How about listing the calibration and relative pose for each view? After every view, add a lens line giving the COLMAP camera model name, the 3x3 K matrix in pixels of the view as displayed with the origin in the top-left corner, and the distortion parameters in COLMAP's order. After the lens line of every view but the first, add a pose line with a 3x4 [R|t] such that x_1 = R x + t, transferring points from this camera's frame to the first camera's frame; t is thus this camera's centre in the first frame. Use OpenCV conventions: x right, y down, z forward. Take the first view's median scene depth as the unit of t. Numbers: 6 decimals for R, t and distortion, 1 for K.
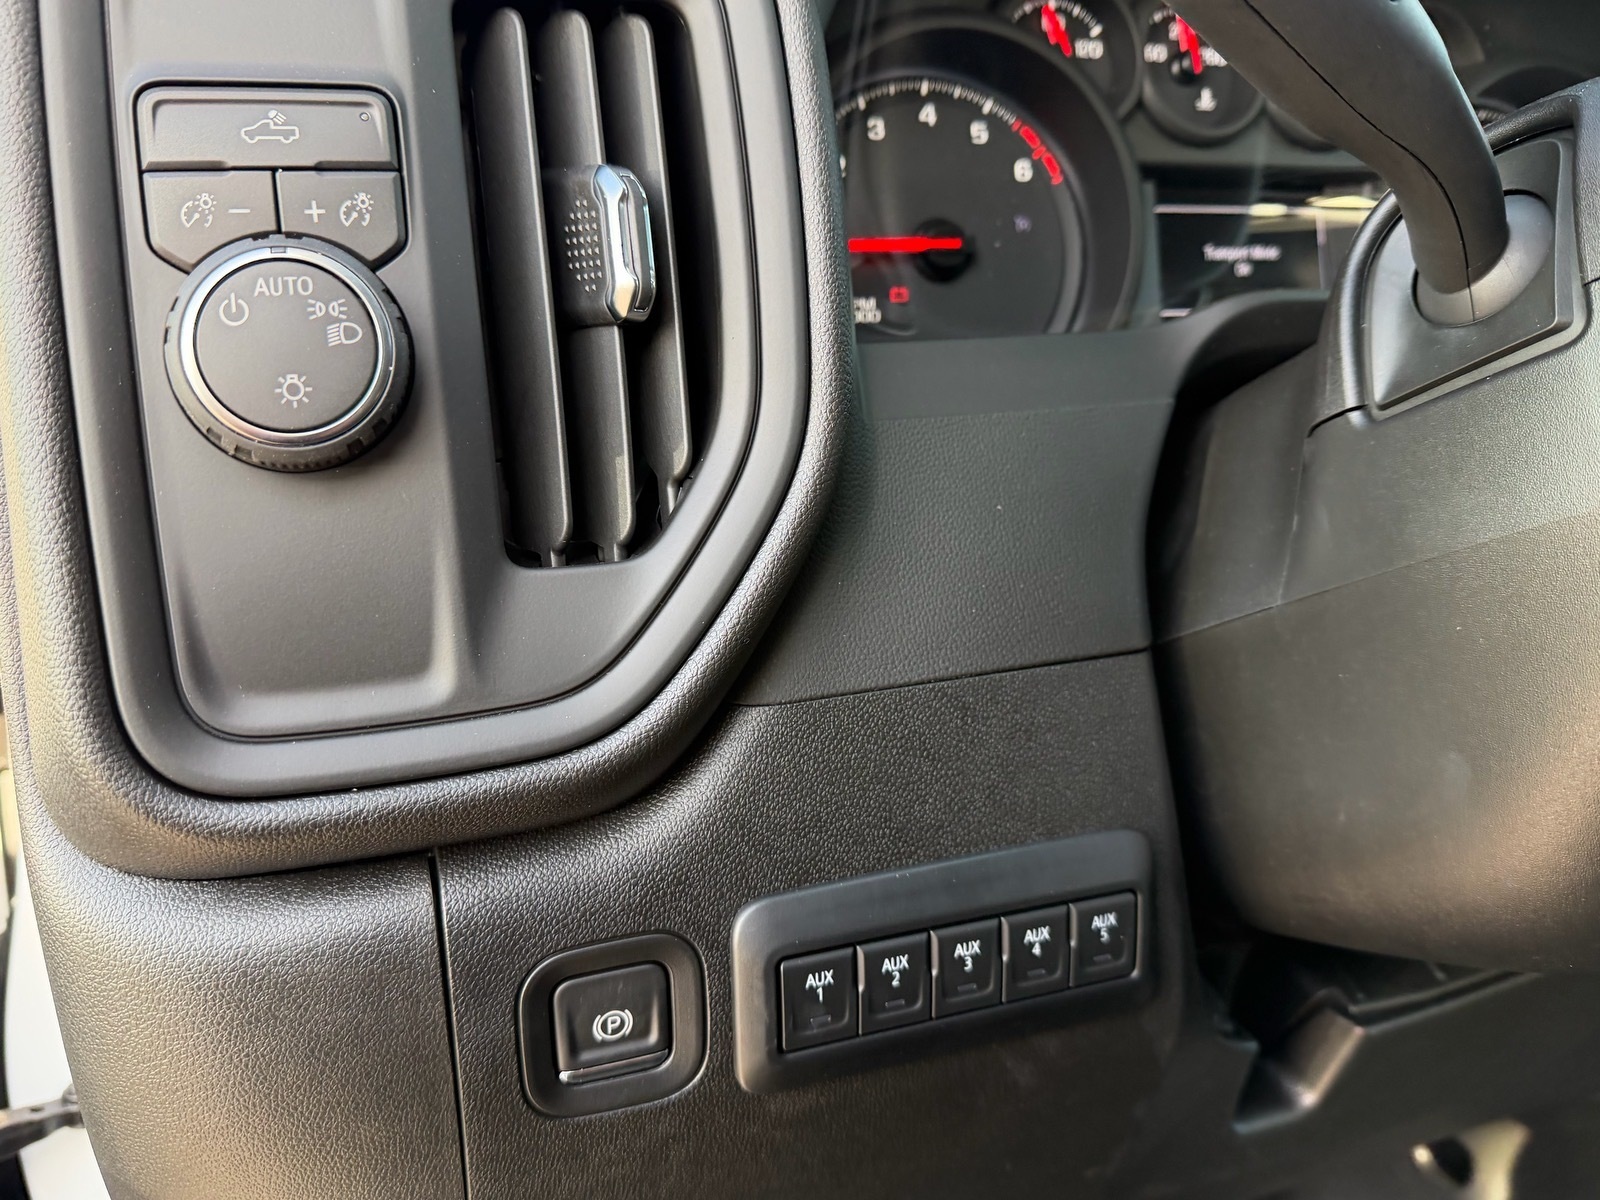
lens RADIAL K [[1251.9, 0, 800.0], [0, 1251.9, 600.0], [0, 0, 1]] dist [0.070294, -0.098483]
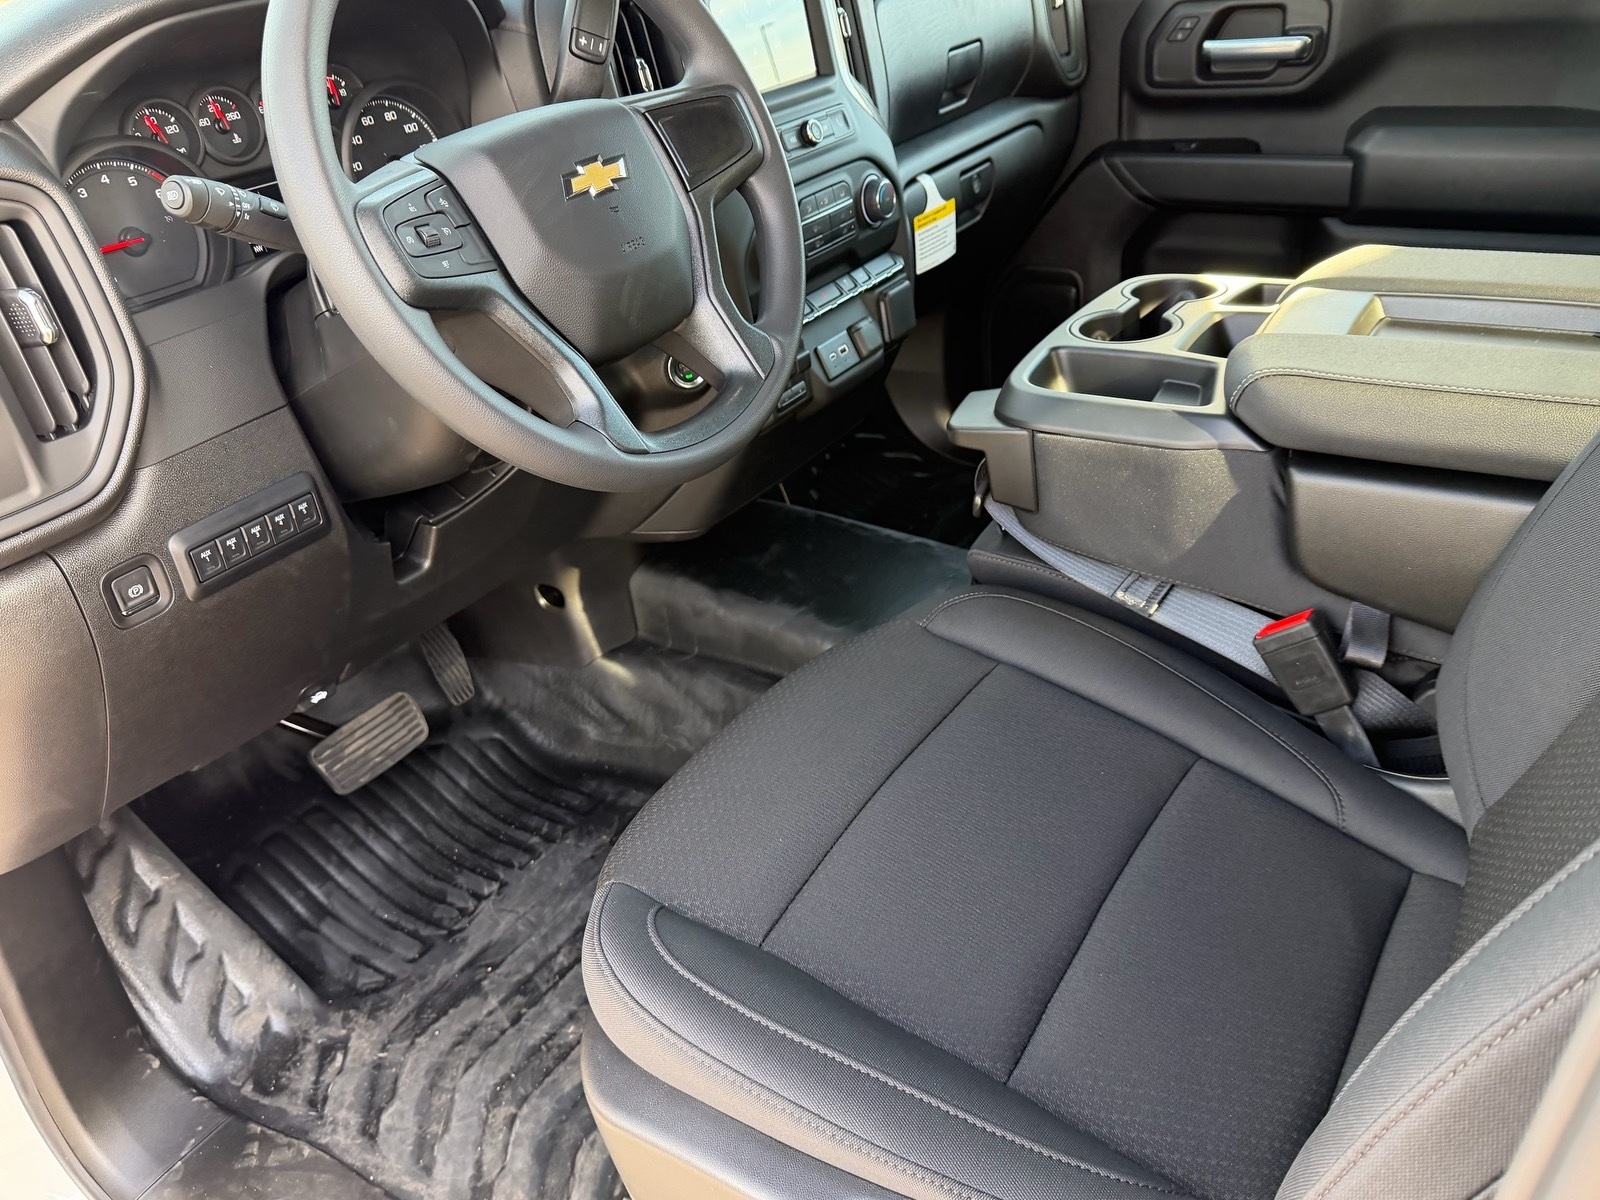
lens RADIAL K [[1231.1, 0, 804.3], [0, 1231.1, 604.1], [0, 0, 1]] dist [0.118940, -0.244887]
pose [[0.796761, -0.344381, 0.496562, -0.316434], [0.199982, 0.925687, 0.321110, -0.206857], [-0.570245, -0.156545, 0.806421, -1.876701]]
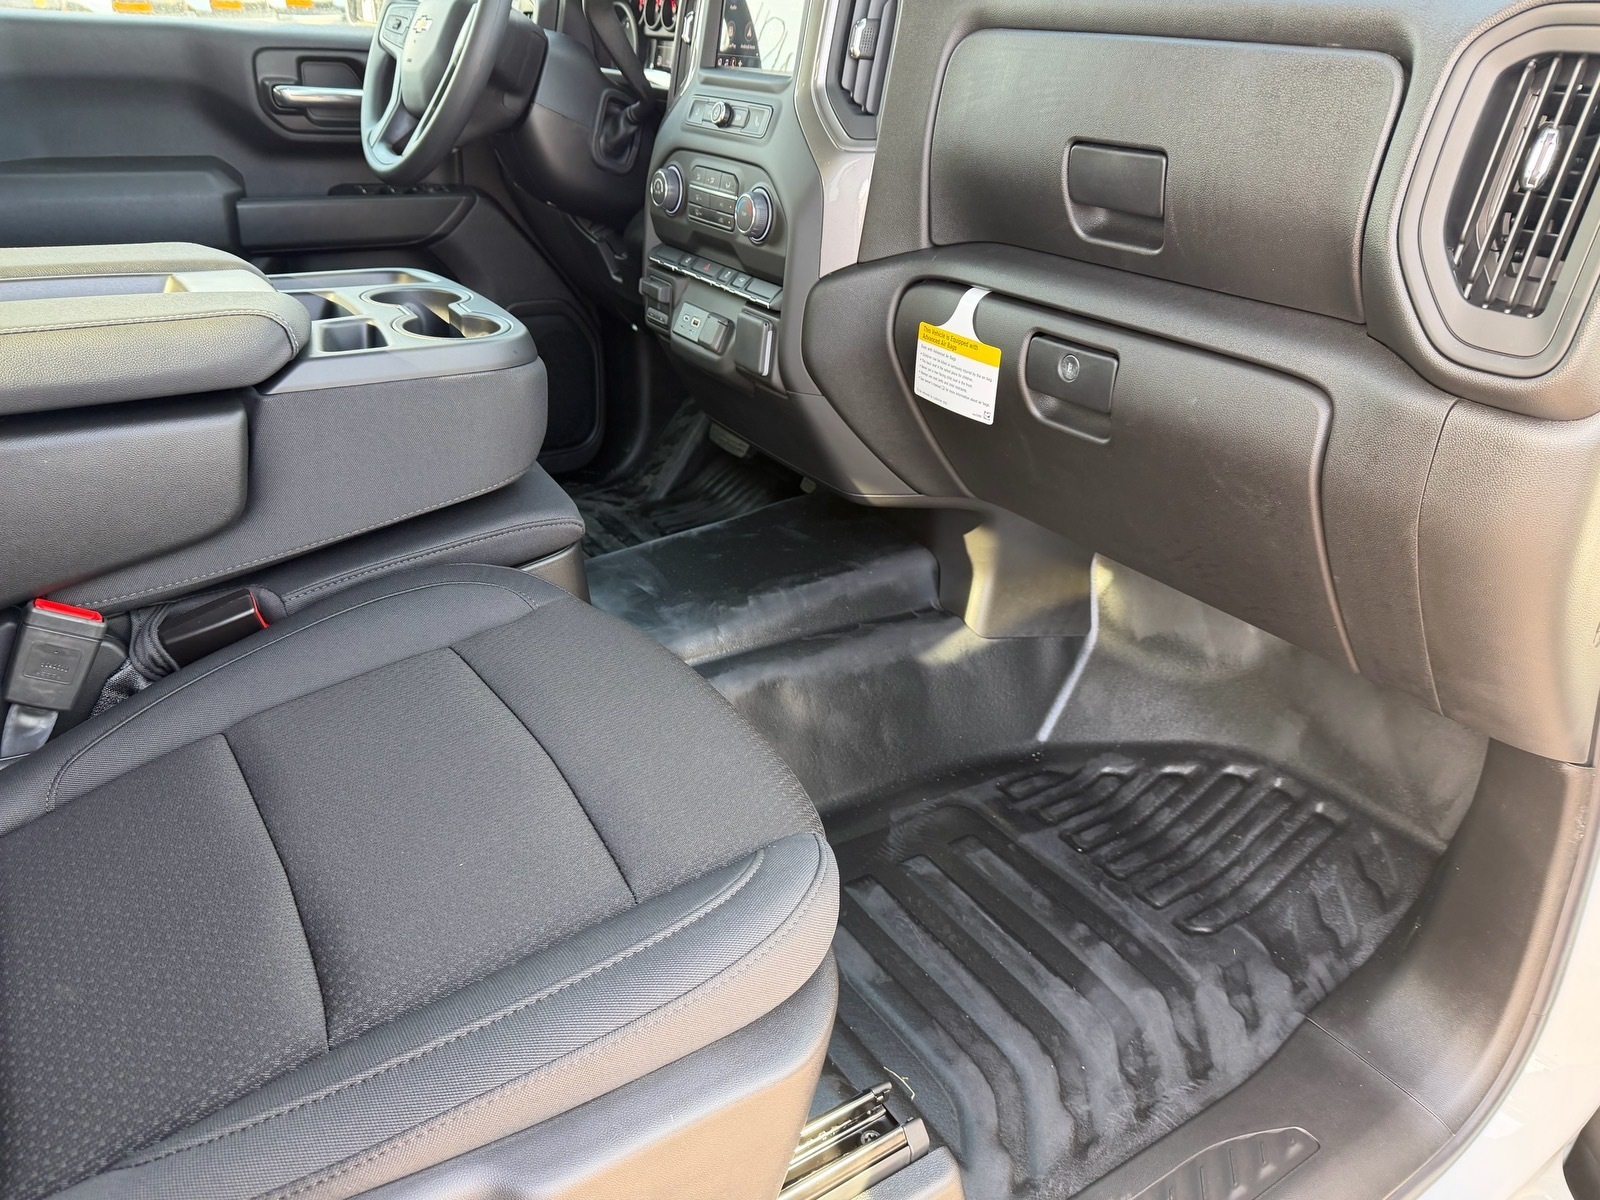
lens RADIAL K [[1116.0, 0, 800.0], [0, 1116.0, 600.0], [0, 0, 1]] dist [0.069653, -0.126227]
pose [[0.224963, 0.473060, -0.851825, 6.023137], [-0.250101, 0.872979, 0.418757, -0.528128], [0.941722, 0.118838, 0.314701, 0.739007]]
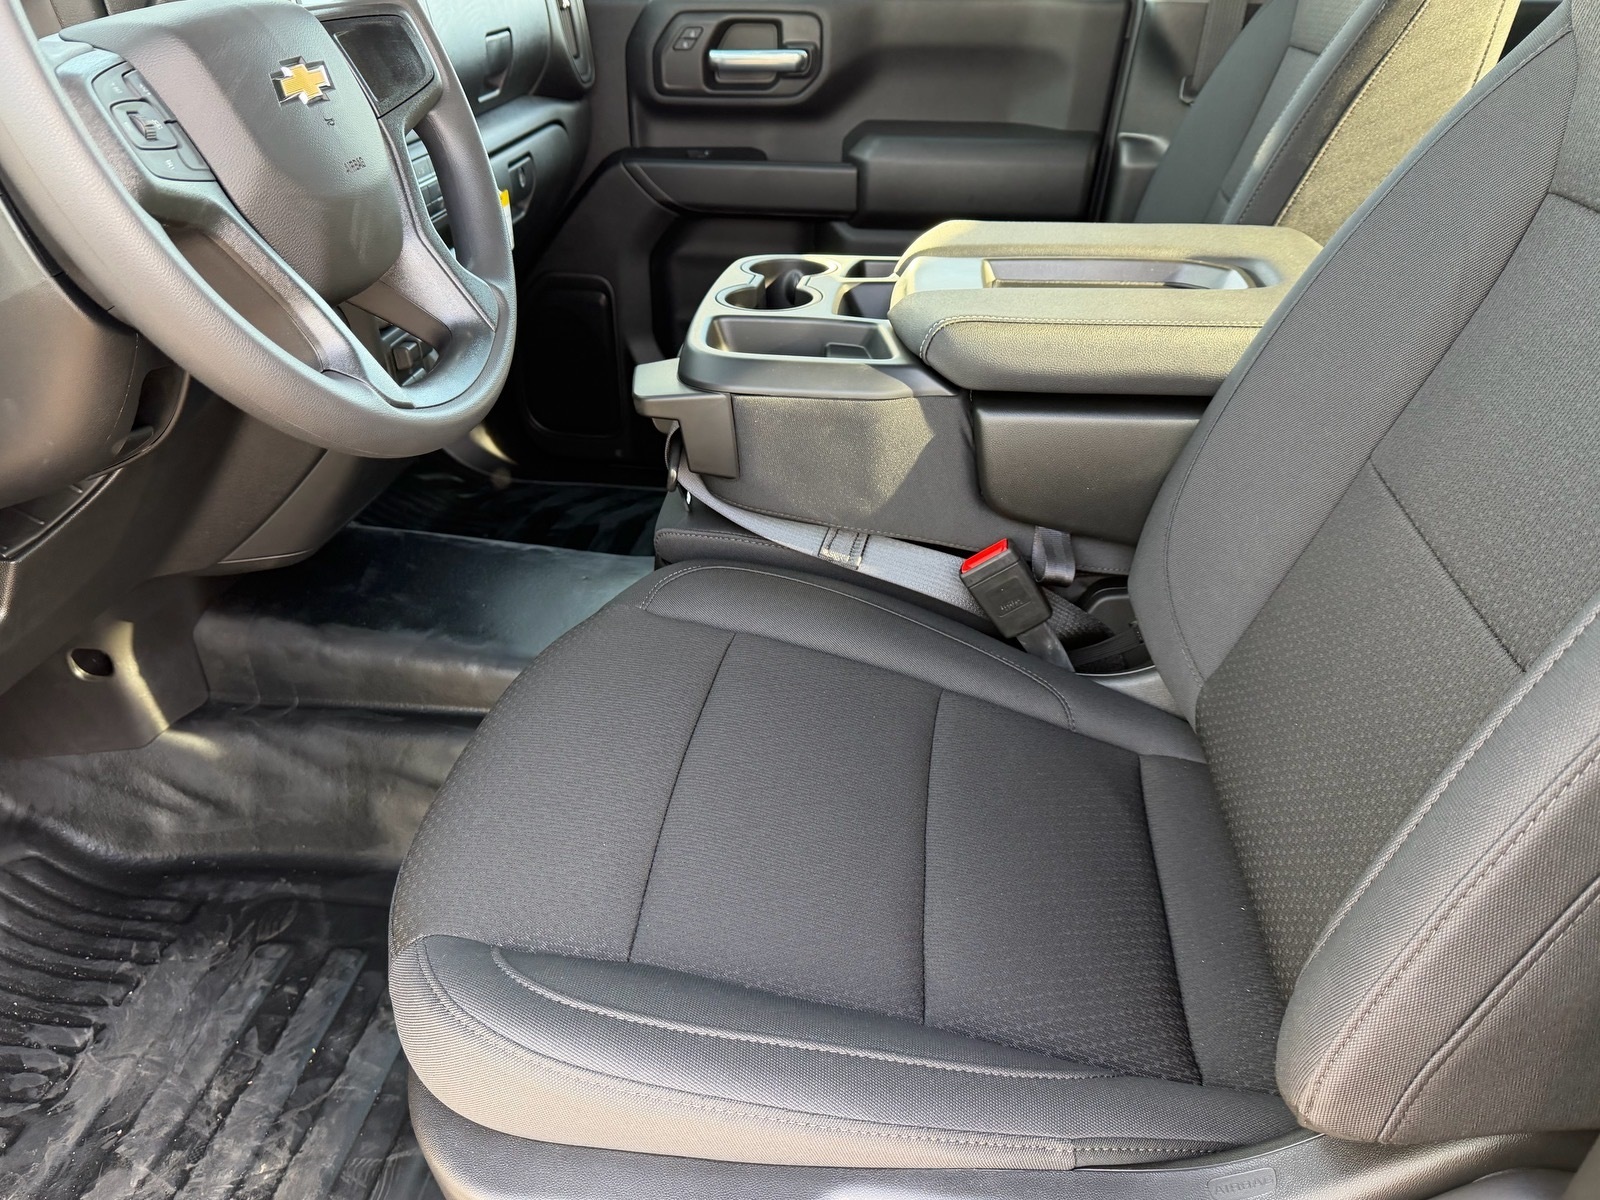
lens RADIAL K [[1251.9, 0, 800.0], [0, 1251.9, 600.0], [0, 0, 1]] dist [0.070294, -0.098483]
pose [[0.442607, -0.401802, 0.801657, -0.791048], [0.170405, 0.915390, 0.364724, -0.124931], [-0.880376, -0.024823, 0.473627, -1.224742]]
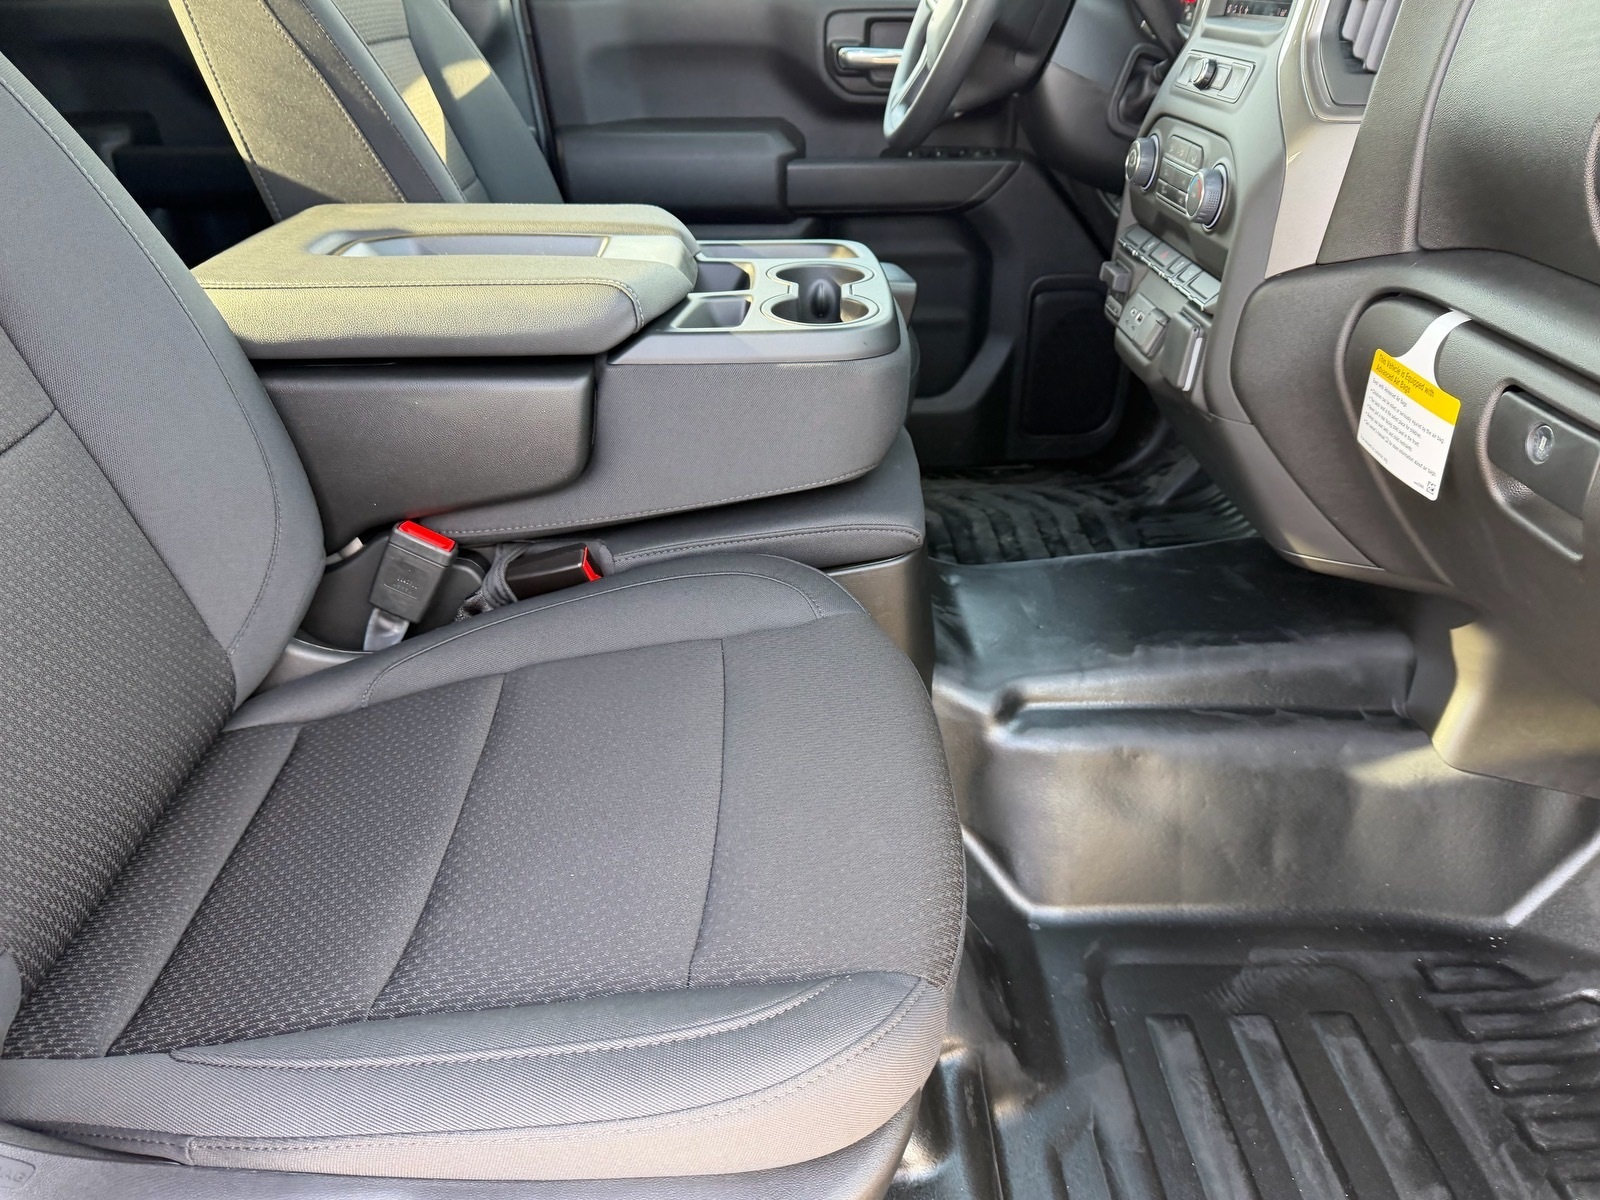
lens RADIAL K [[1131.8, 0, 796.5], [0, 1131.8, 600.9], [0, 0, 1]] dist [0.039858, -0.081283]
pose [[-0.321638, 0.489186, -0.810707, 5.620317], [-0.170855, 0.812165, 0.557850, -0.674981], [0.931320, 0.317939, -0.177643, 1.439201]]
